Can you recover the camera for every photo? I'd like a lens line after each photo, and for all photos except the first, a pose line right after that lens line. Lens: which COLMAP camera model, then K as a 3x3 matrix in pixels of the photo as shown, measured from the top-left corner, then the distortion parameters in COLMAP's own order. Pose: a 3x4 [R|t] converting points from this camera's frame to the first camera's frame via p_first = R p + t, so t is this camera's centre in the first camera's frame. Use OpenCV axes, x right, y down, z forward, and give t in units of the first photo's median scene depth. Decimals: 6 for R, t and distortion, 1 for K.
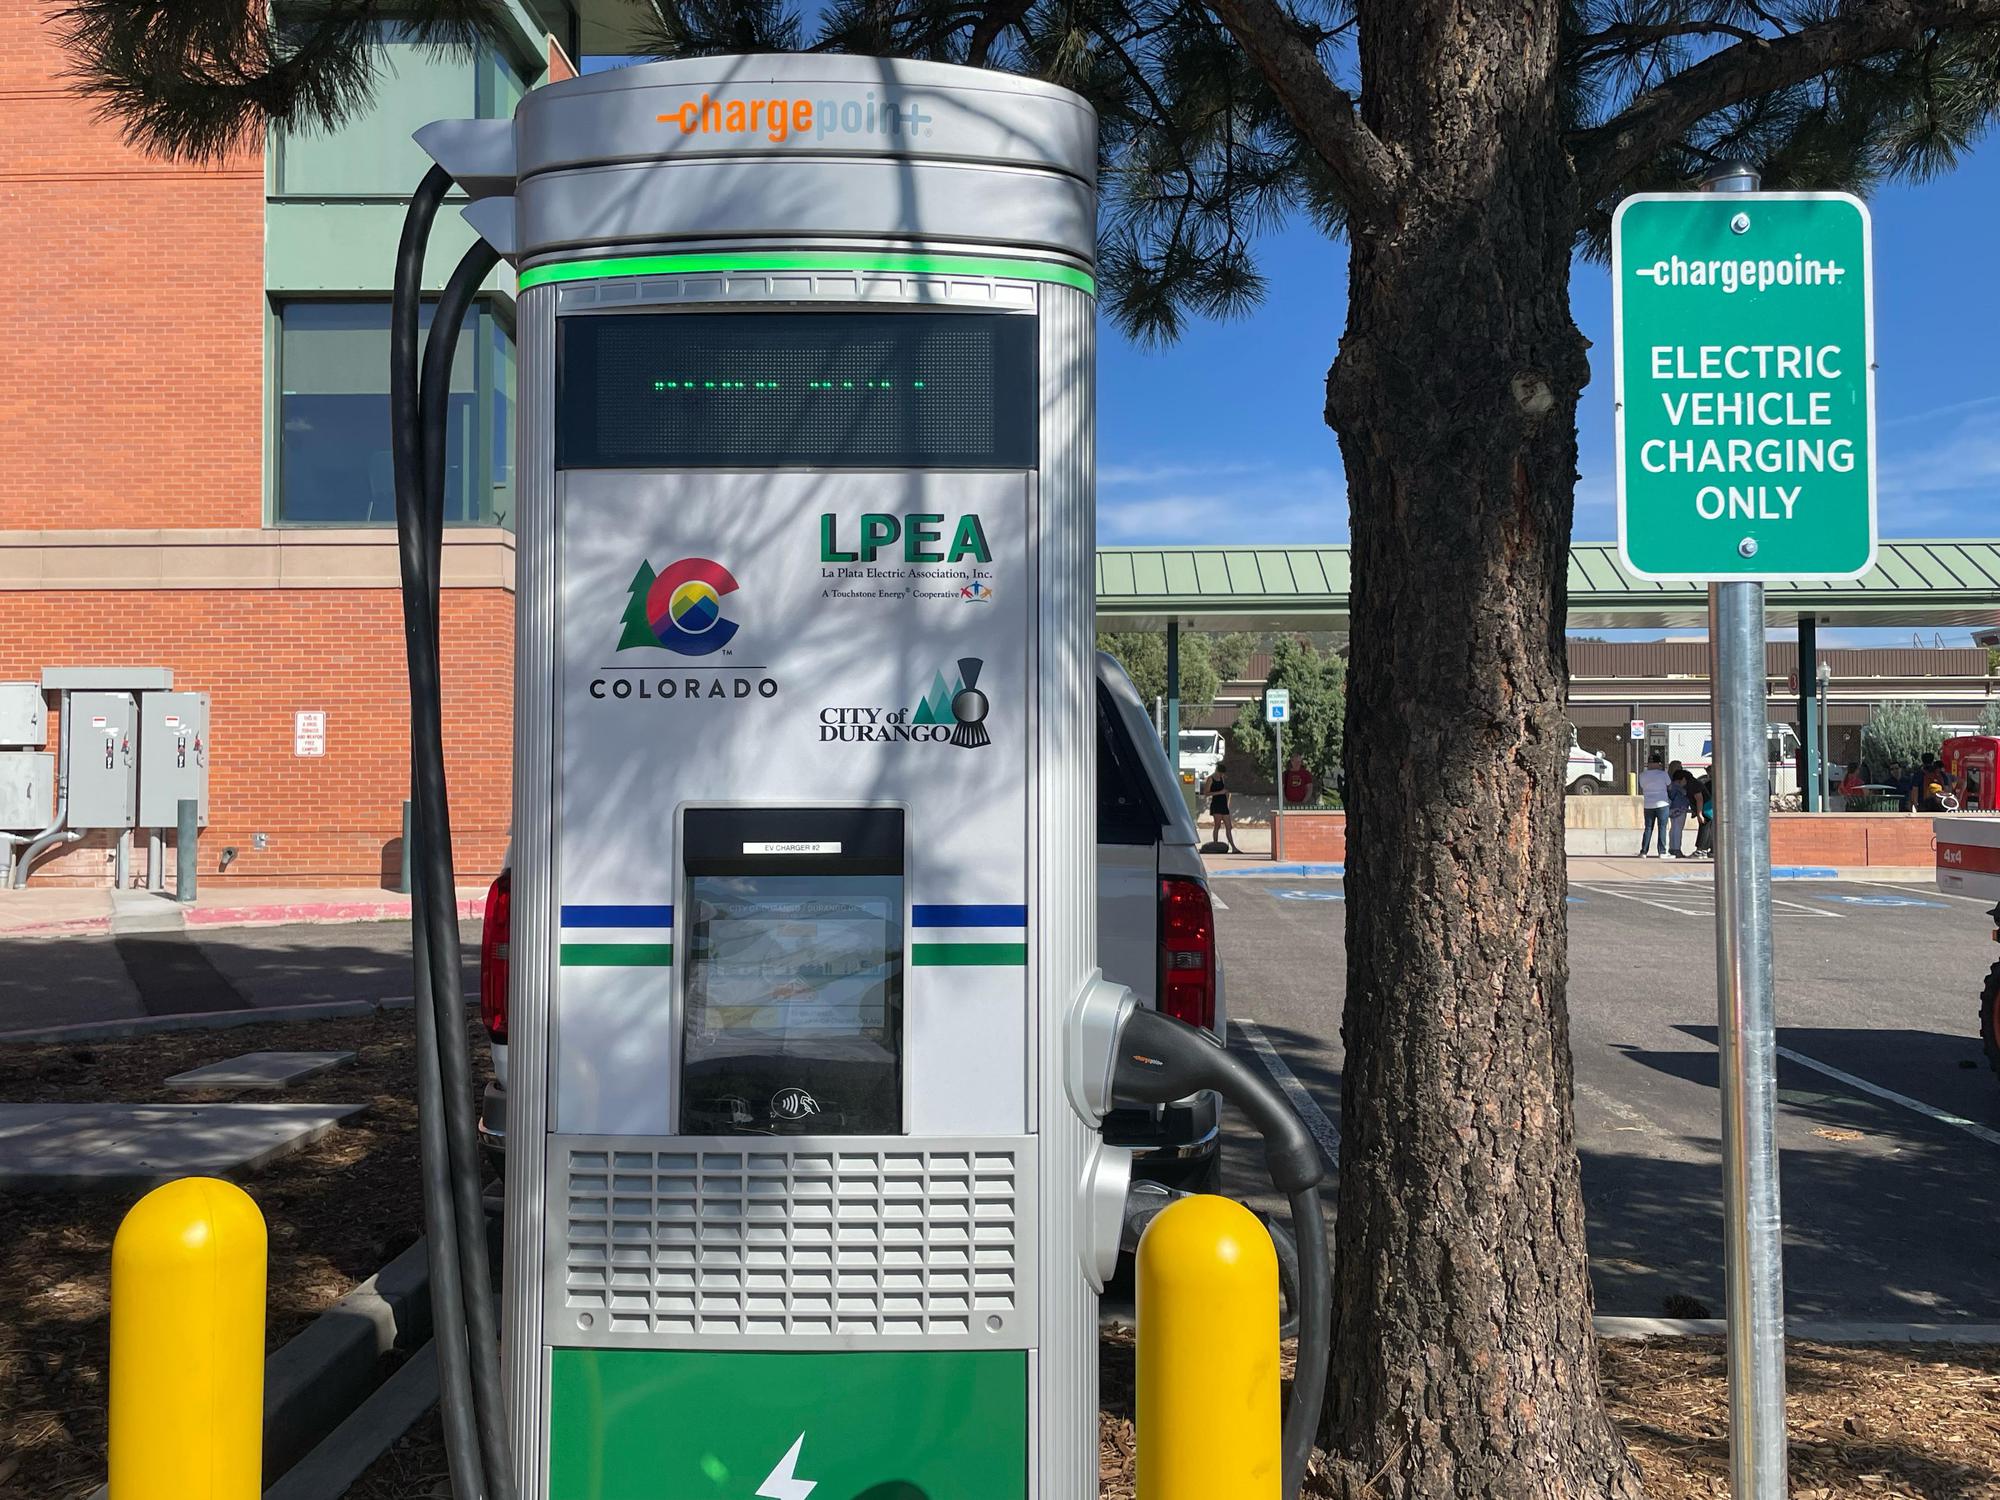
lens RADIAL K [[1727.9, 0, 996.9], [0, 1727.9, 734.1], [0, 0, 1]] dist [0.107233, -0.142710]
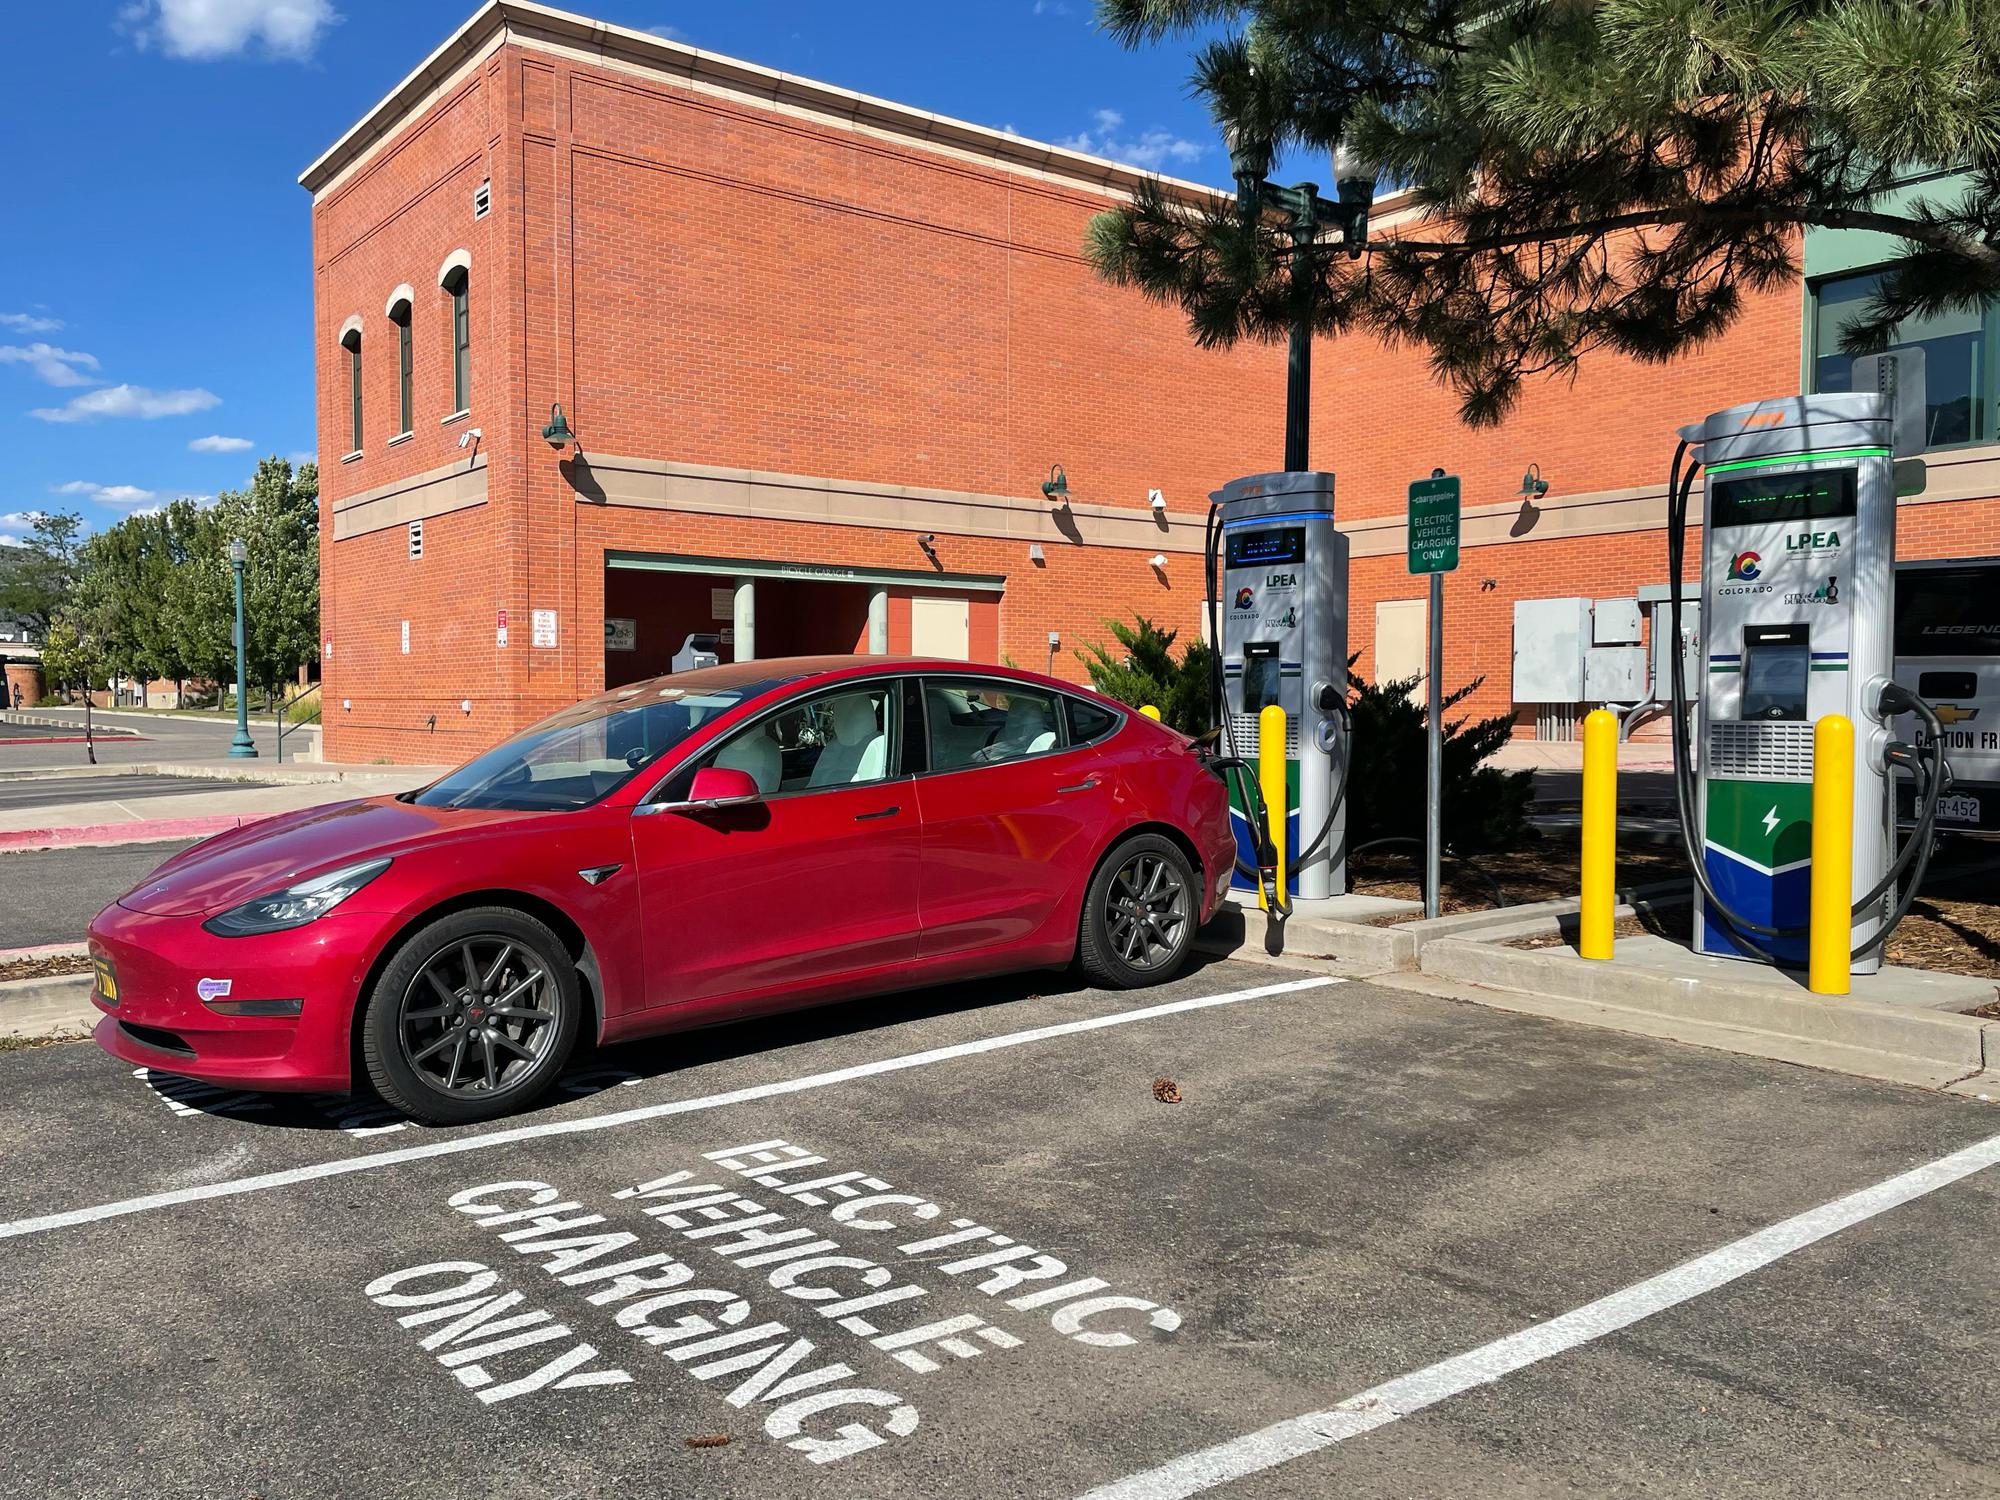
lens RADIAL K [[1625.2, 0, 981.4], [0, 1625.2, 764.8], [0, 0, 1]] dist [0.073808, -0.111104]
pose [[0.629047, 0.032137, -0.776703, 0.954843], [0.026927, 0.997645, 0.063086, 0.048051], [0.776901, -0.060598, 0.626700, -1.511267]]
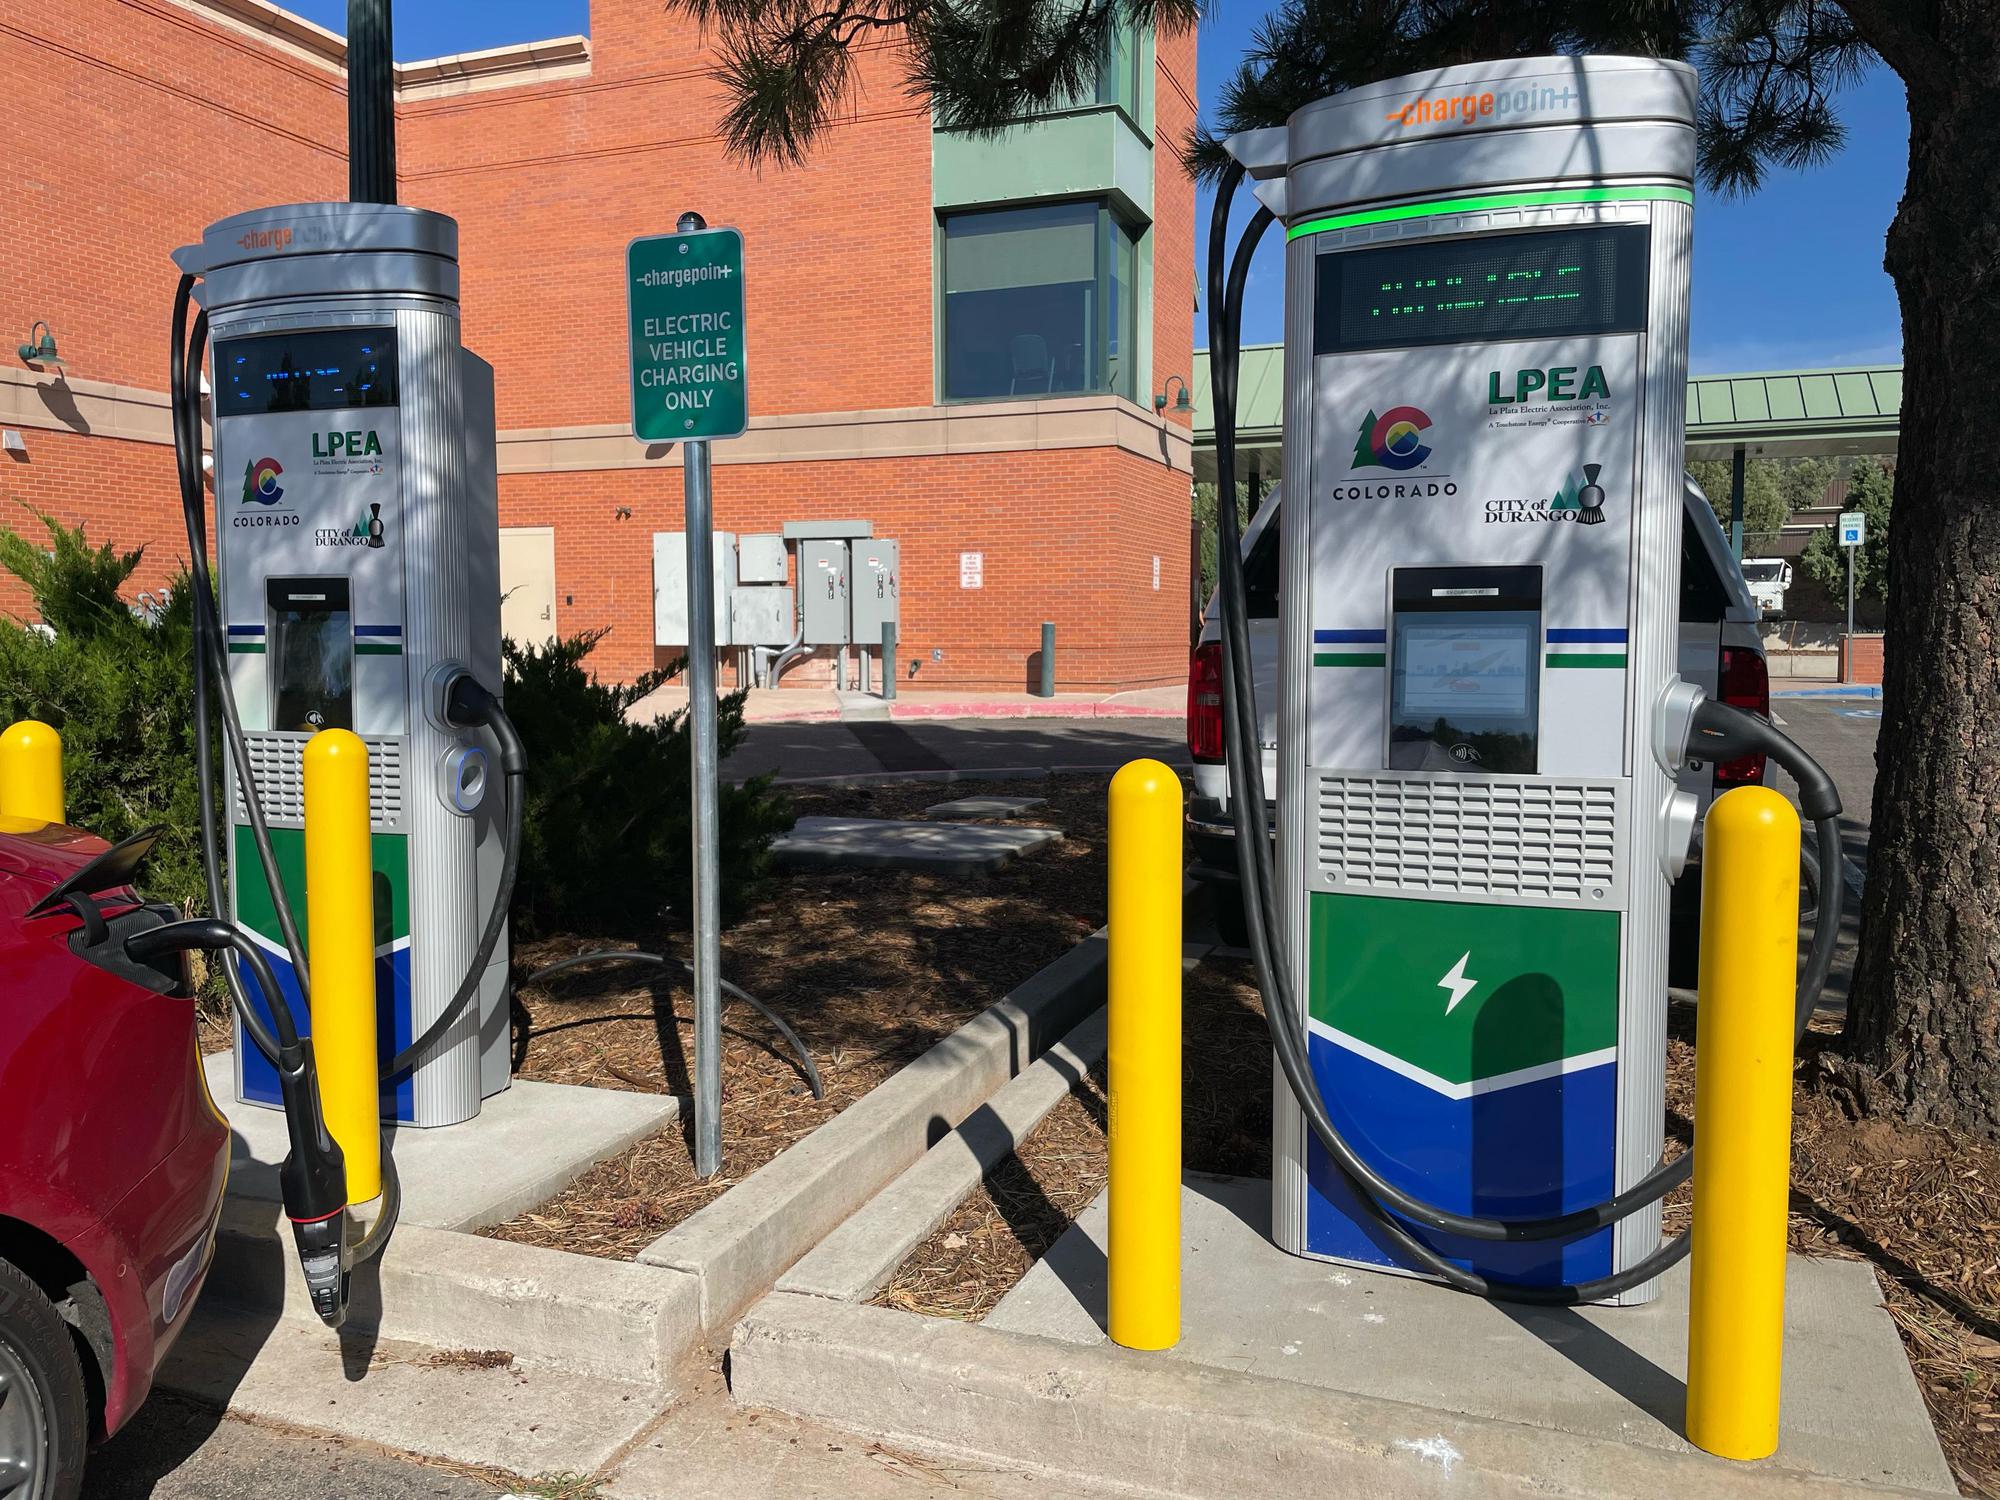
lens RADIAL K [[1538.2, 0, 999.4], [0, 1538.2, 742.4], [0, 0, 1]] dist [0.108948, -0.144855]
pose [[0.944250, 0.023494, -0.328390, -0.035048], [0.012410, 0.994202, 0.106813, 0.030977], [0.328995, -0.104933, 0.938483, -0.319760]]
